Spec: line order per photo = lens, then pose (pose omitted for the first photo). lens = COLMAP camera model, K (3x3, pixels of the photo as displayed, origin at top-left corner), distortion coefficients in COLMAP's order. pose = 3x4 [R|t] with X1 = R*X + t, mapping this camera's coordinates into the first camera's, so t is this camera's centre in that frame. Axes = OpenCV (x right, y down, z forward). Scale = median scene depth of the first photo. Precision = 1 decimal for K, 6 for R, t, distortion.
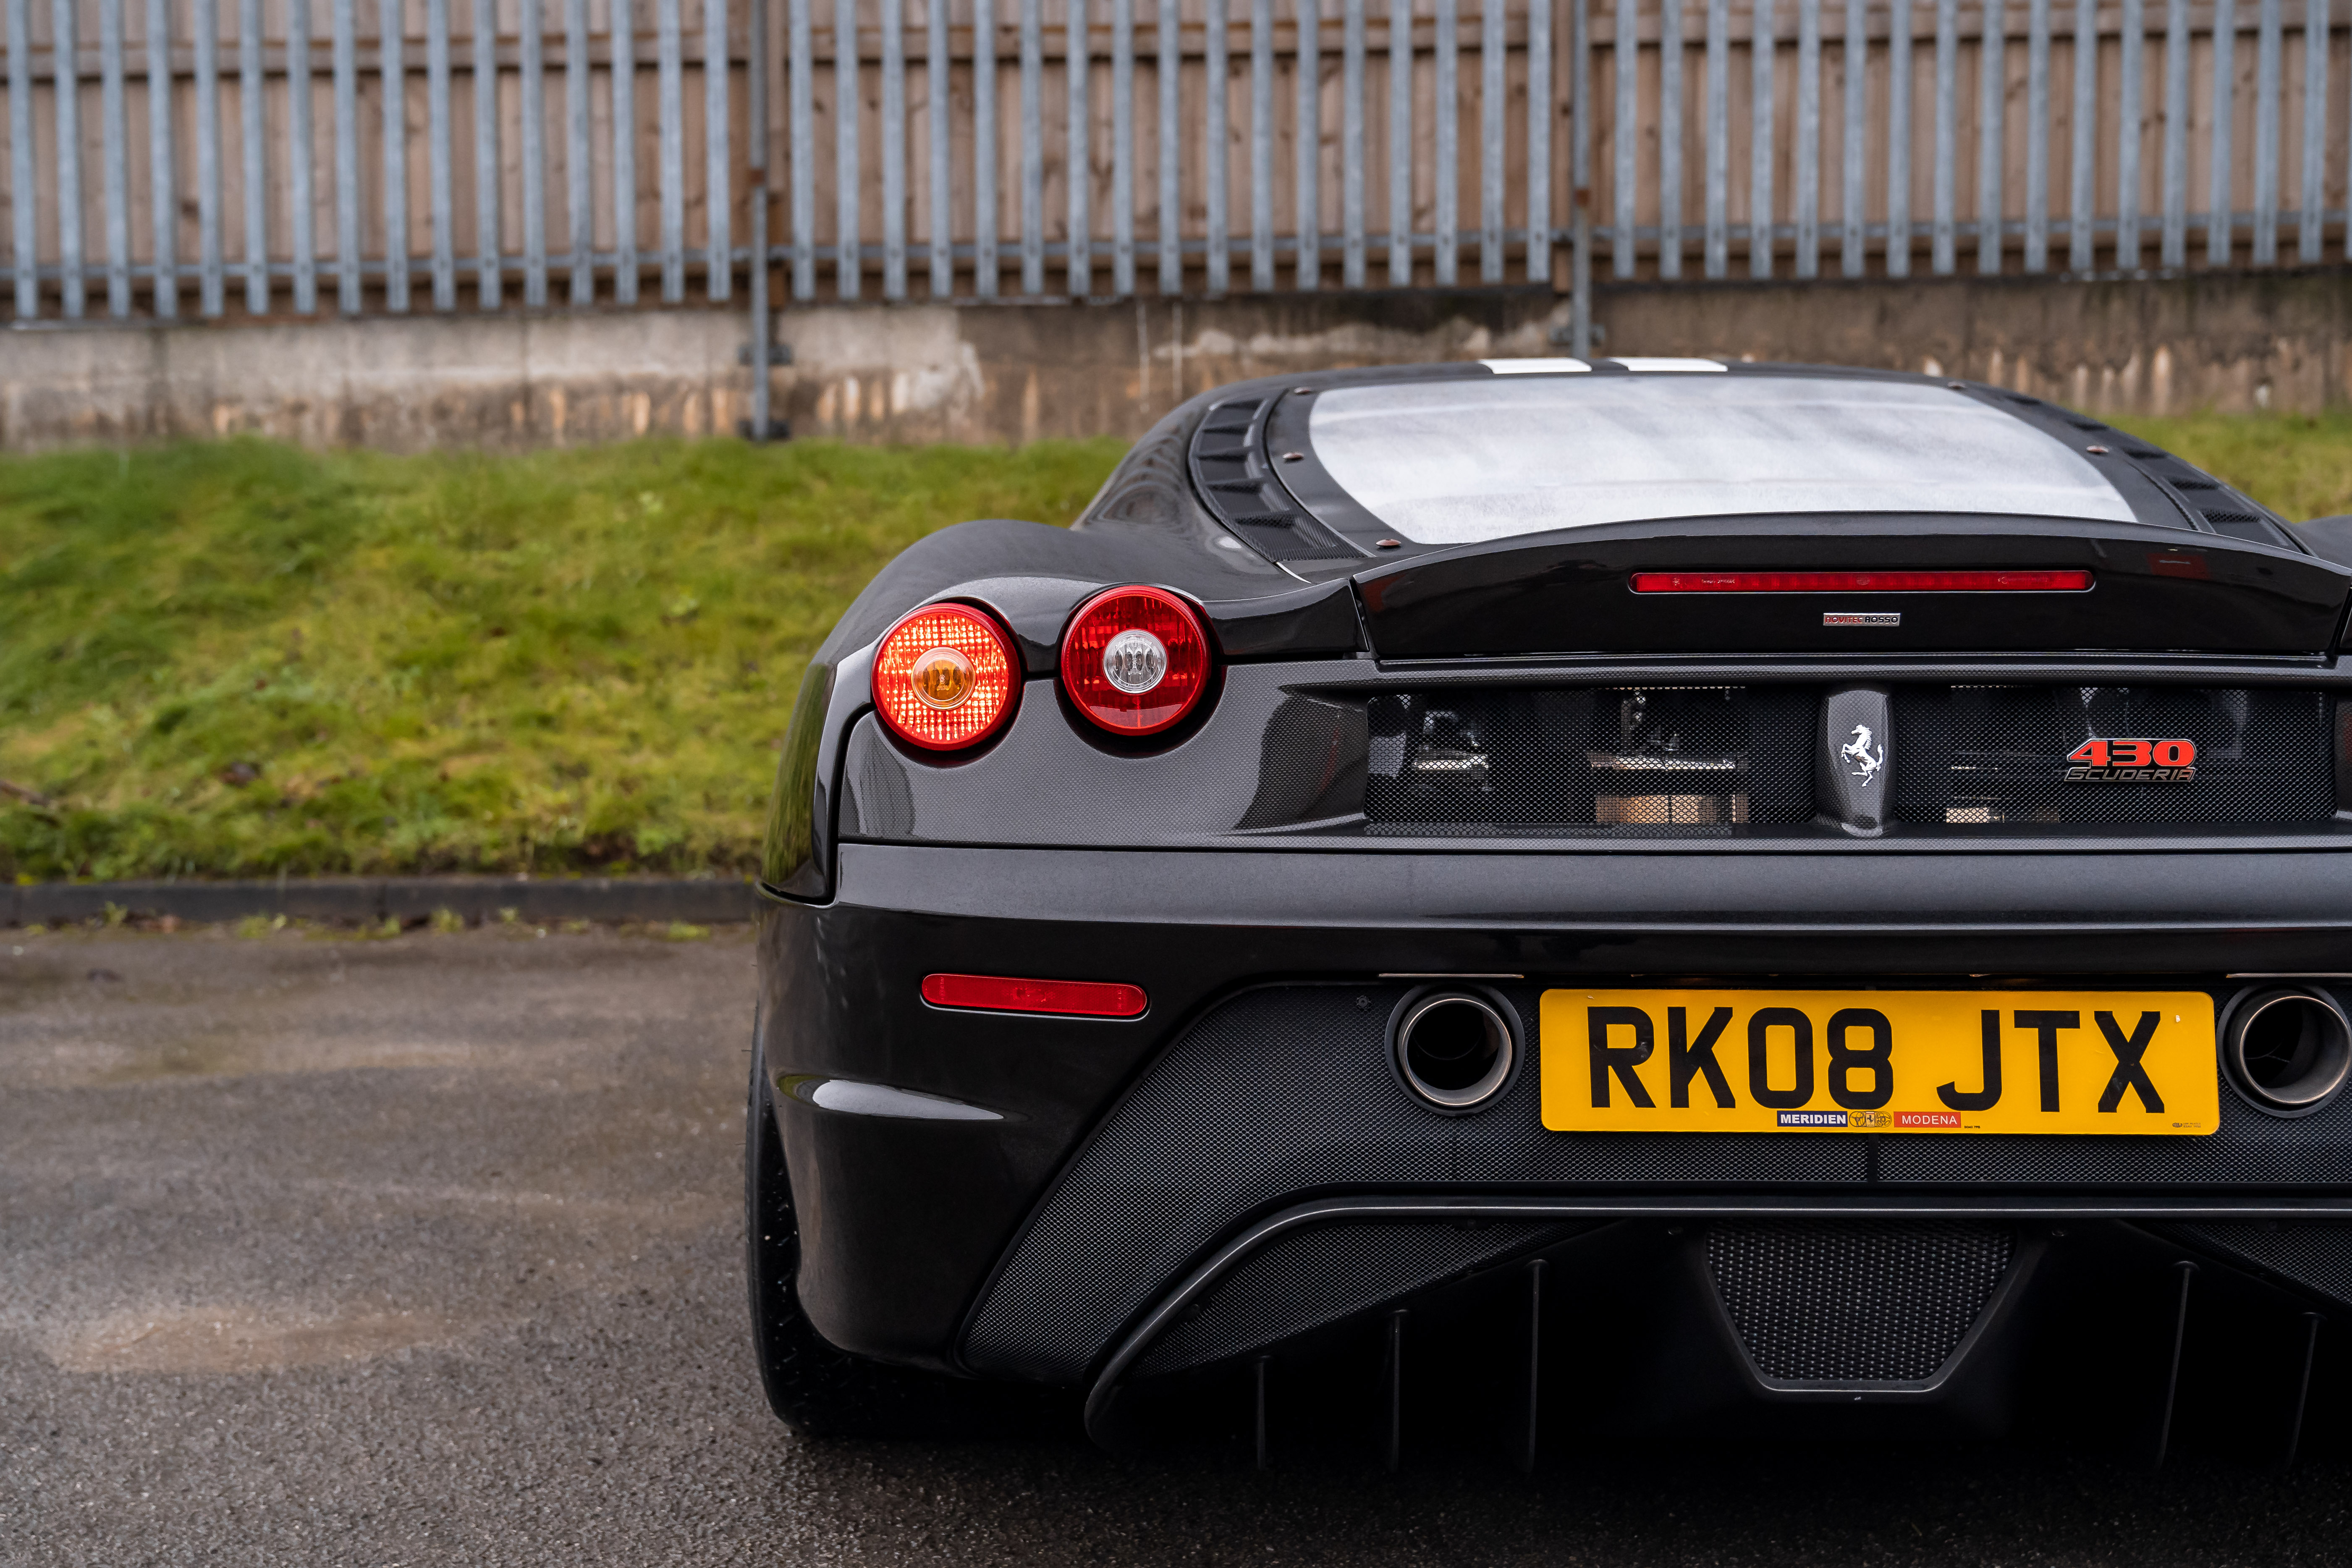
lens RADIAL K [[2634.4, 0, 1167.4], [0, 2634.4, 788.8], [0, 0, 1]] dist [0.020793, 0.000000]
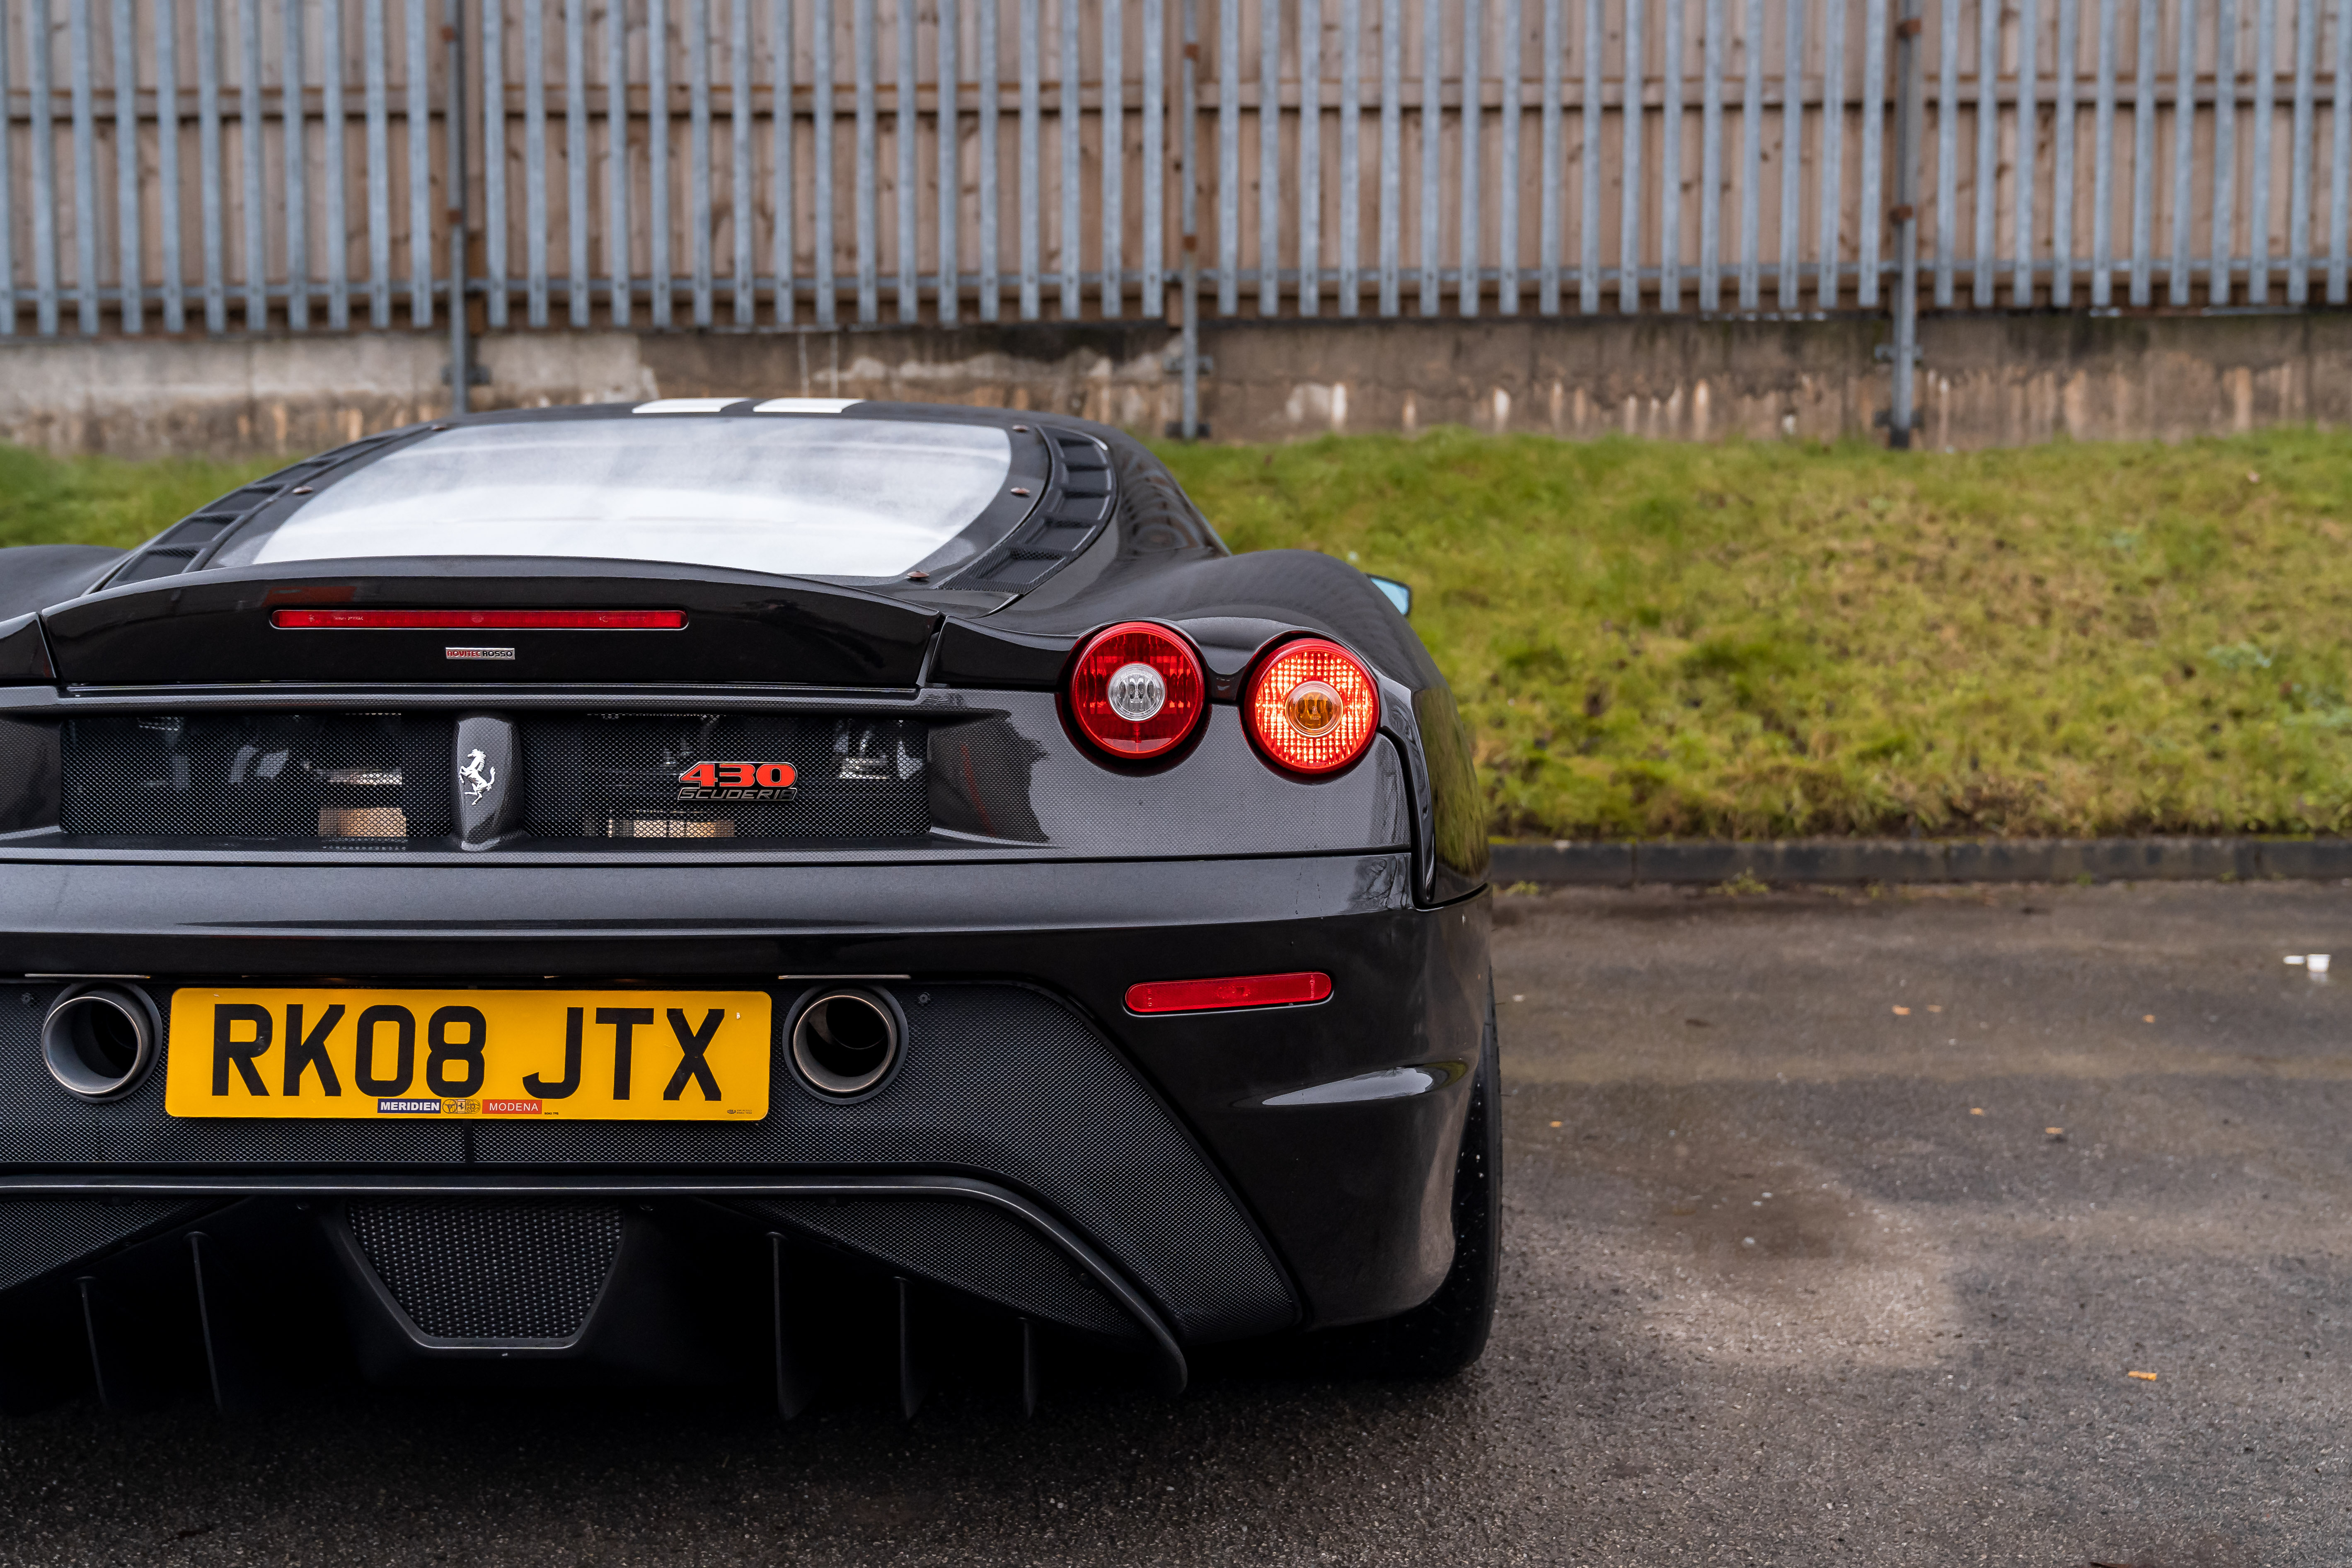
lens RADIAL K [[2310.9, 0, 1179.3], [0, 2310.9, 776.8], [0, 0, 1]] dist [0.007808, 0.000000]
pose [[0.999625, 0.004327, 0.027034, 0.126696], [-0.004616, 0.999932, 0.010665, -0.005807], [-0.026986, -0.010786, 0.999578, 0.005721]]
